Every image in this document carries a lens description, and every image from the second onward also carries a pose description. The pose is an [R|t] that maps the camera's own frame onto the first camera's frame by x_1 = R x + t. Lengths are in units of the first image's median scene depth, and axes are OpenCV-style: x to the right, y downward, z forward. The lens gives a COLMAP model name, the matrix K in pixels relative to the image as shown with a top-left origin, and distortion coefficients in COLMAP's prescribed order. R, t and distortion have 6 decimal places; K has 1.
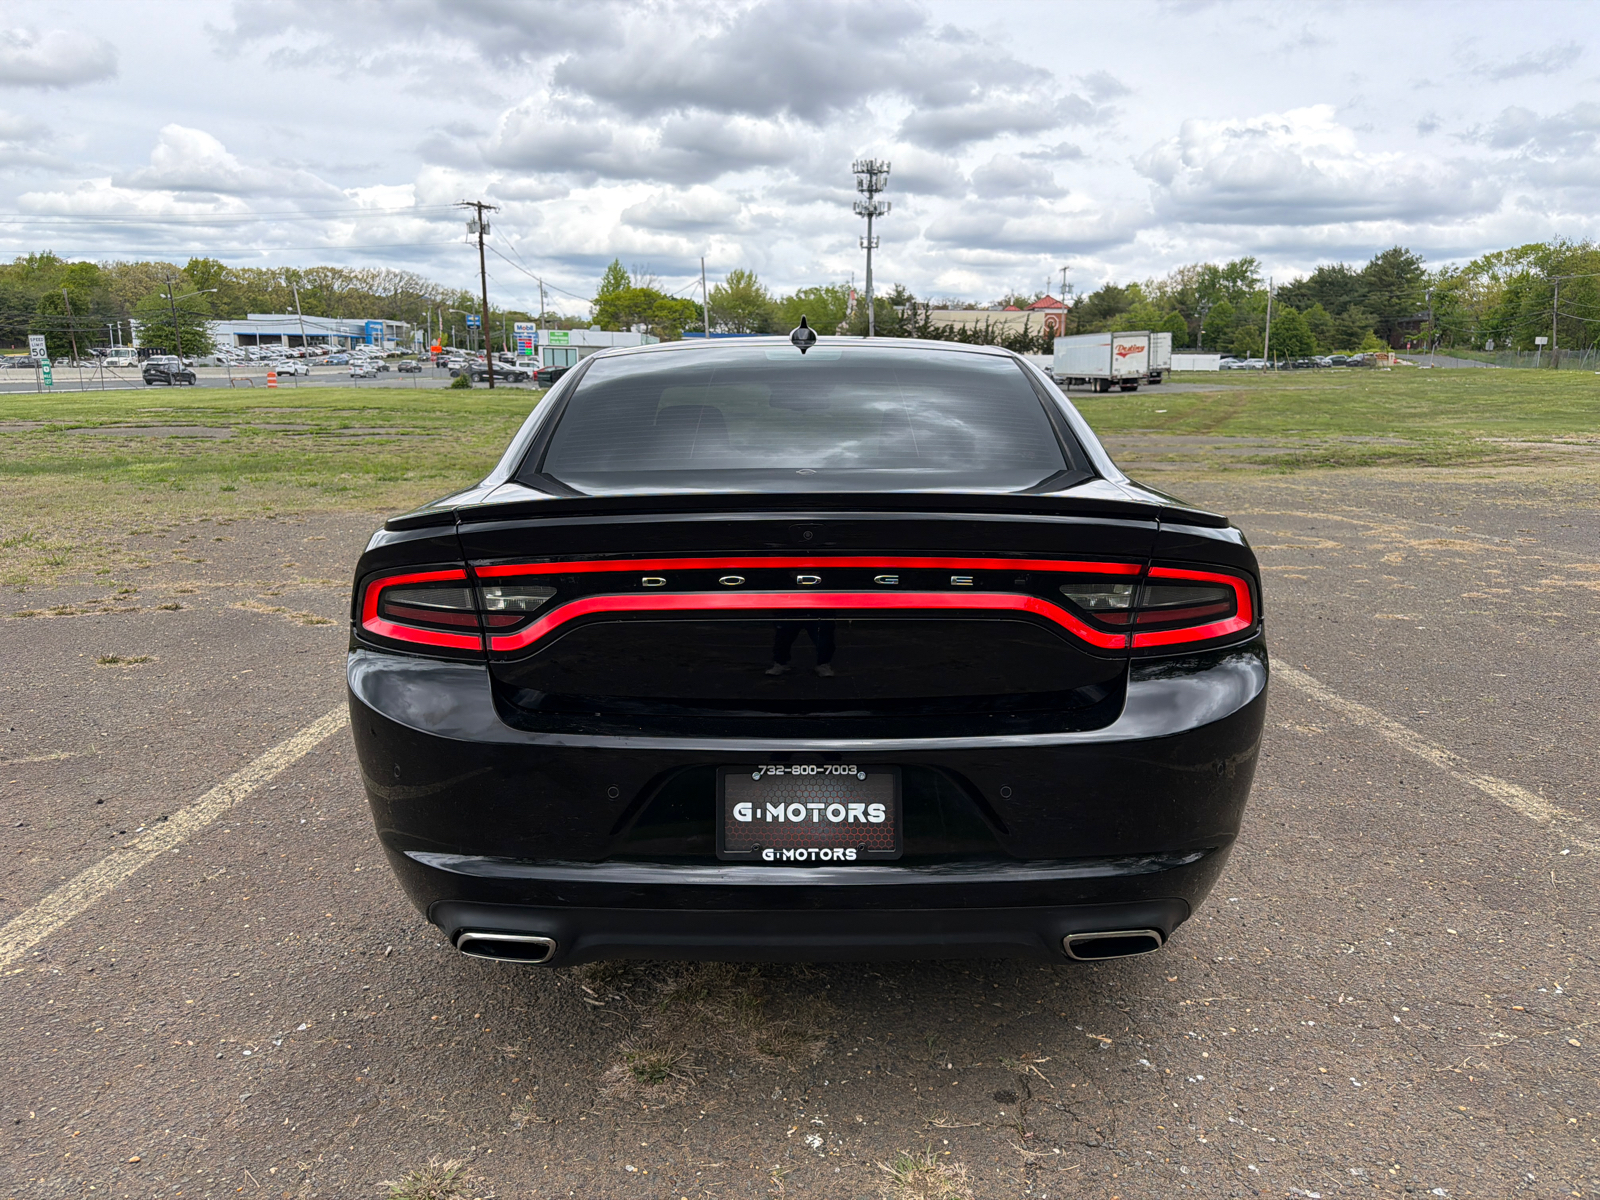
lens RADIAL K [[1145.9, 0, 802.2], [0, 1145.9, 610.8], [0, 0, 1]] dist [0.048721, -0.054711]
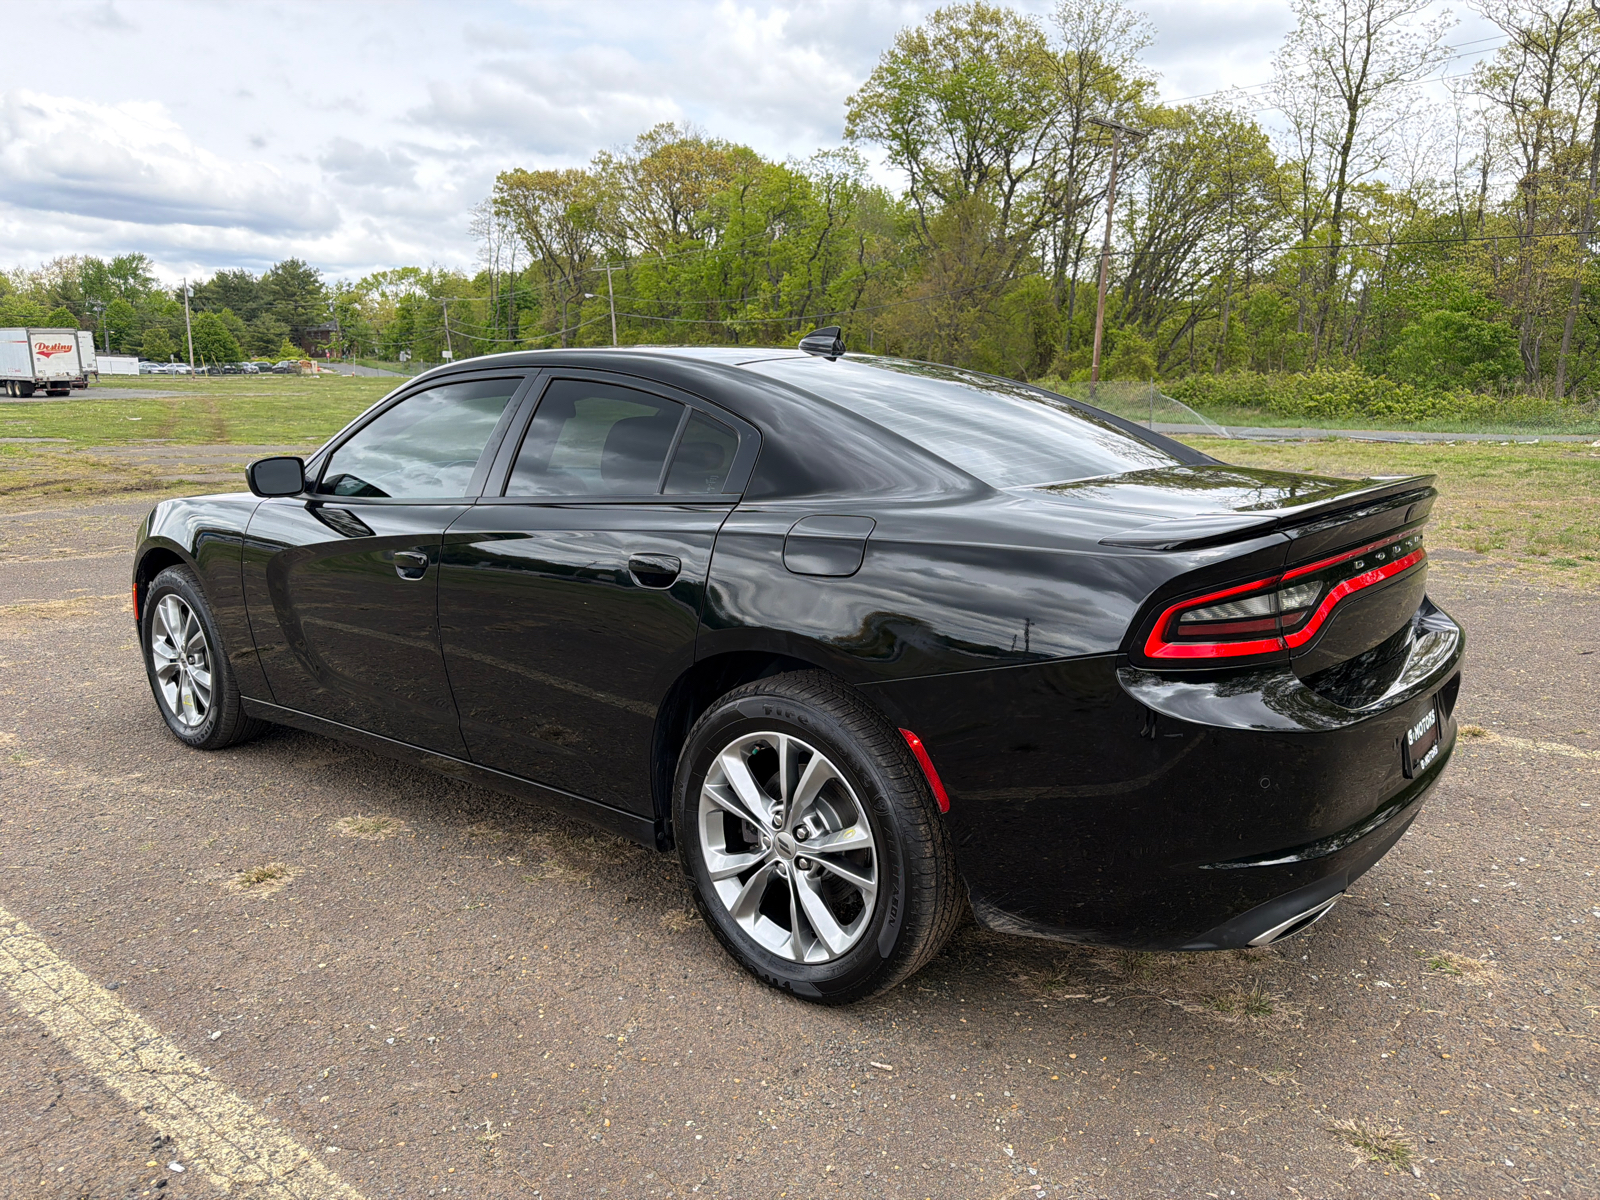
lens RADIAL K [[1145.9, 0, 797.7], [0, 1145.9, 606.5], [0, 0, 1]] dist [0.048721, -0.054711]
pose [[0.630345, -0.138620, 0.763838, -0.038844], [0.145118, 0.987625, 0.059477, -0.003881], [-0.762631, 0.073355, 0.642661, 0.018359]]
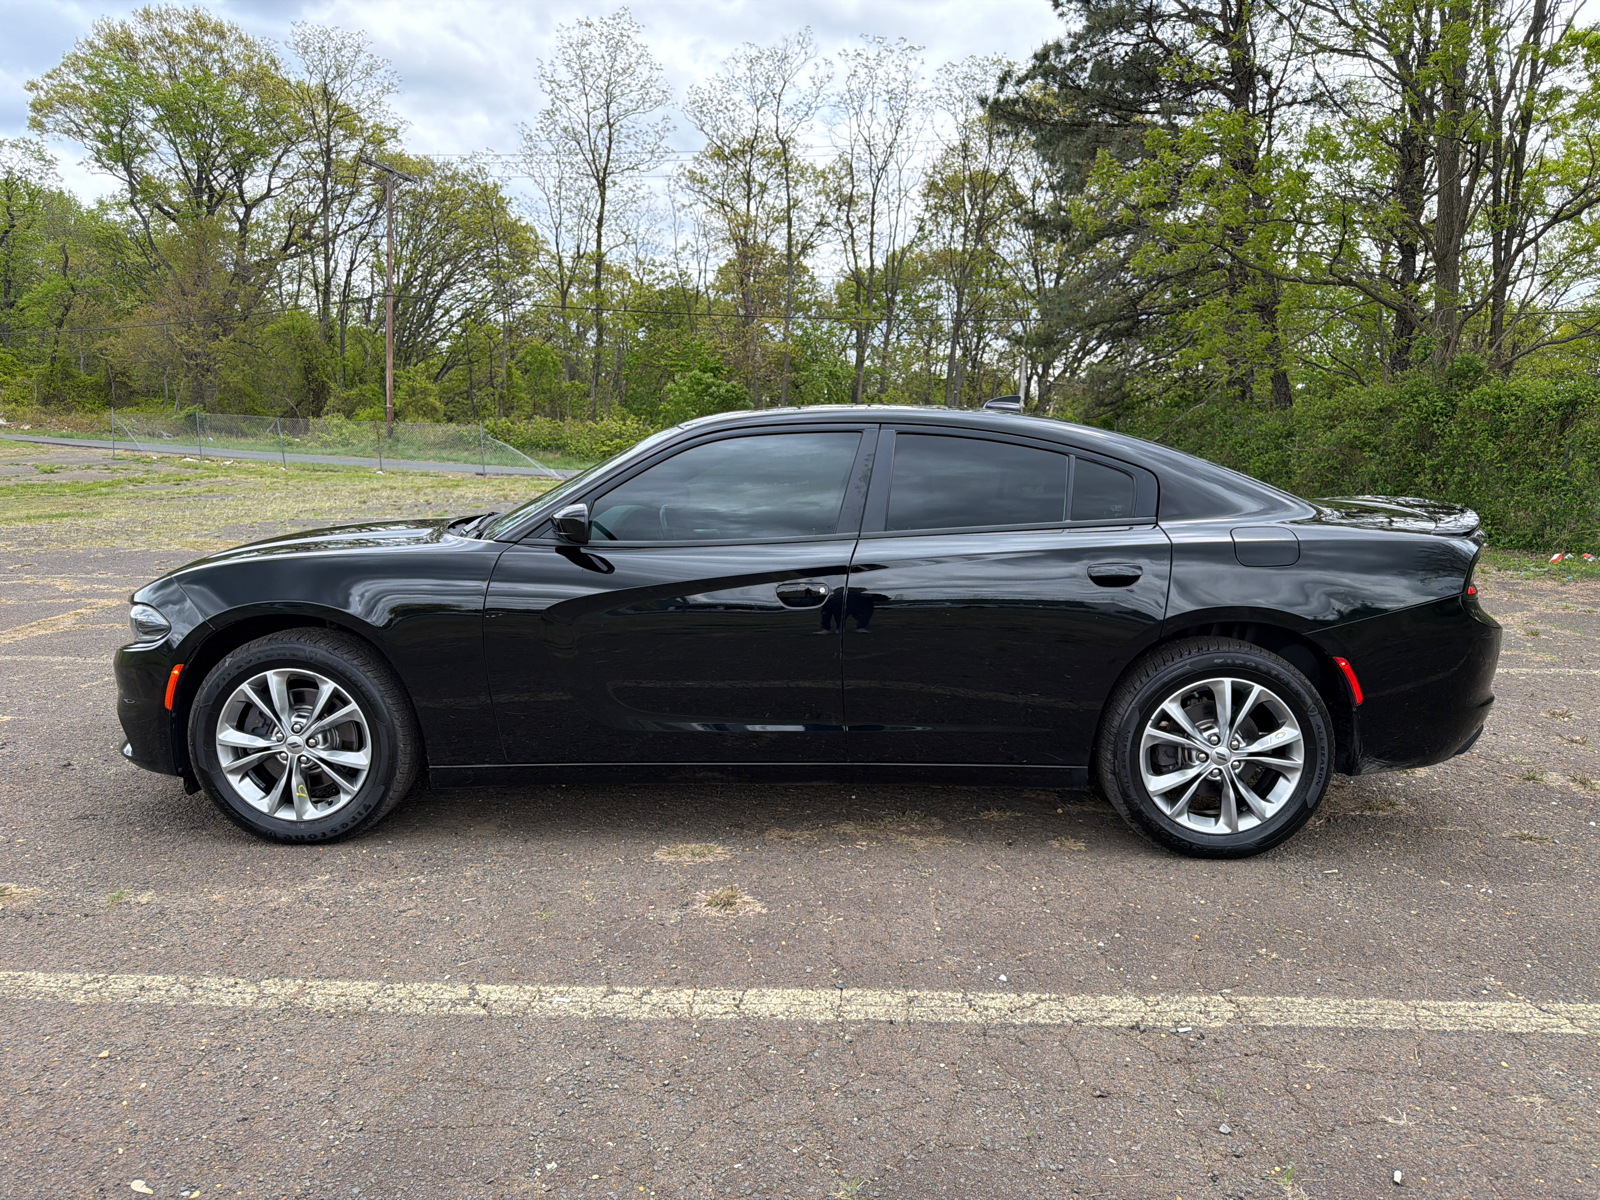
lens RADIAL K [[1145.9, 0, 813.6], [0, 1145.9, 604.5], [0, 0, 1]] dist [0.048721, -0.054711]
pose [[0.021497, -0.137913, 0.990211, -0.133413], [0.176315, 0.975439, 0.132028, -0.031885], [-0.984099, 0.171751, 0.045285, 0.162302]]
